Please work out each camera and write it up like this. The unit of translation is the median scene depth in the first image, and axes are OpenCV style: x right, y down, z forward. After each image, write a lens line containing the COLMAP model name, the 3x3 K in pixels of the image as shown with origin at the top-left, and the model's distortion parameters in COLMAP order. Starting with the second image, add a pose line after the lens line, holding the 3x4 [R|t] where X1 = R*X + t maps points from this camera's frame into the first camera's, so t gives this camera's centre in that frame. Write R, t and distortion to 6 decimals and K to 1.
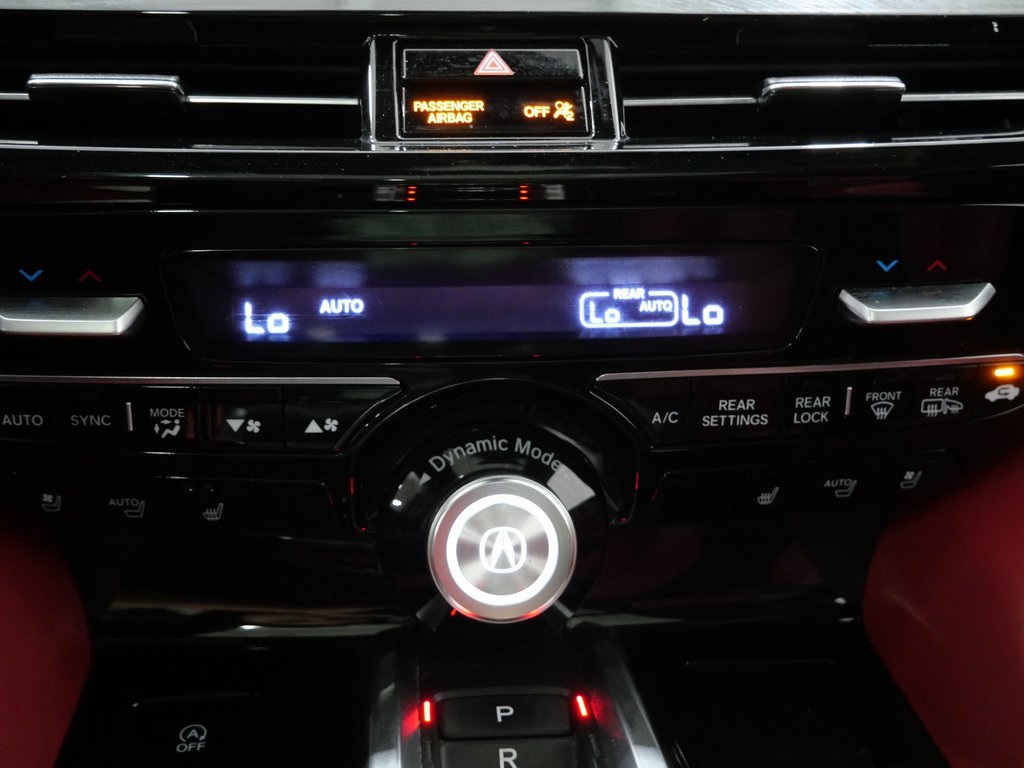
lens RADIAL K [[1393.1, 0, 507.5], [0, 1393.1, 382.6], [0, 0, 1]] dist [0.019734, 0.000000]
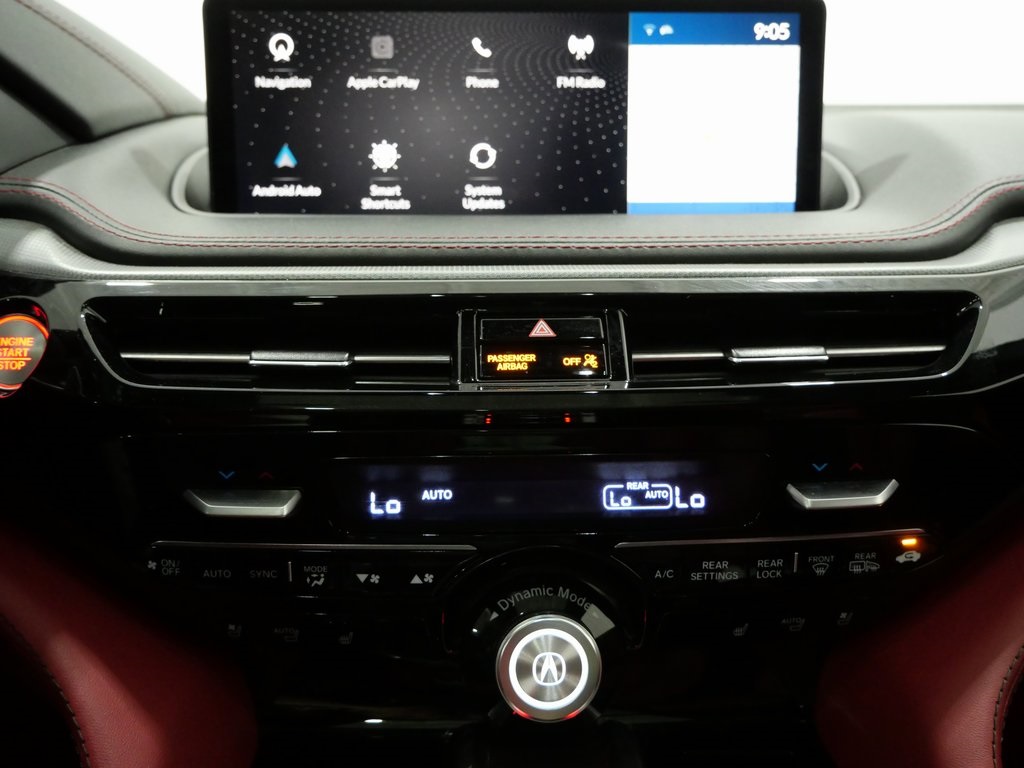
lens RADIAL K [[1066.8, 0, 513.0], [0, 1066.8, 380.3], [0, 0, 1]] dist [0.010345, 0.000000]
pose [[0.998586, -0.001661, -0.053141, 0.018117], [-0.004217, 0.993888, -0.110313, -0.050465], [0.053000, 0.110381, 0.992475, -0.103509]]
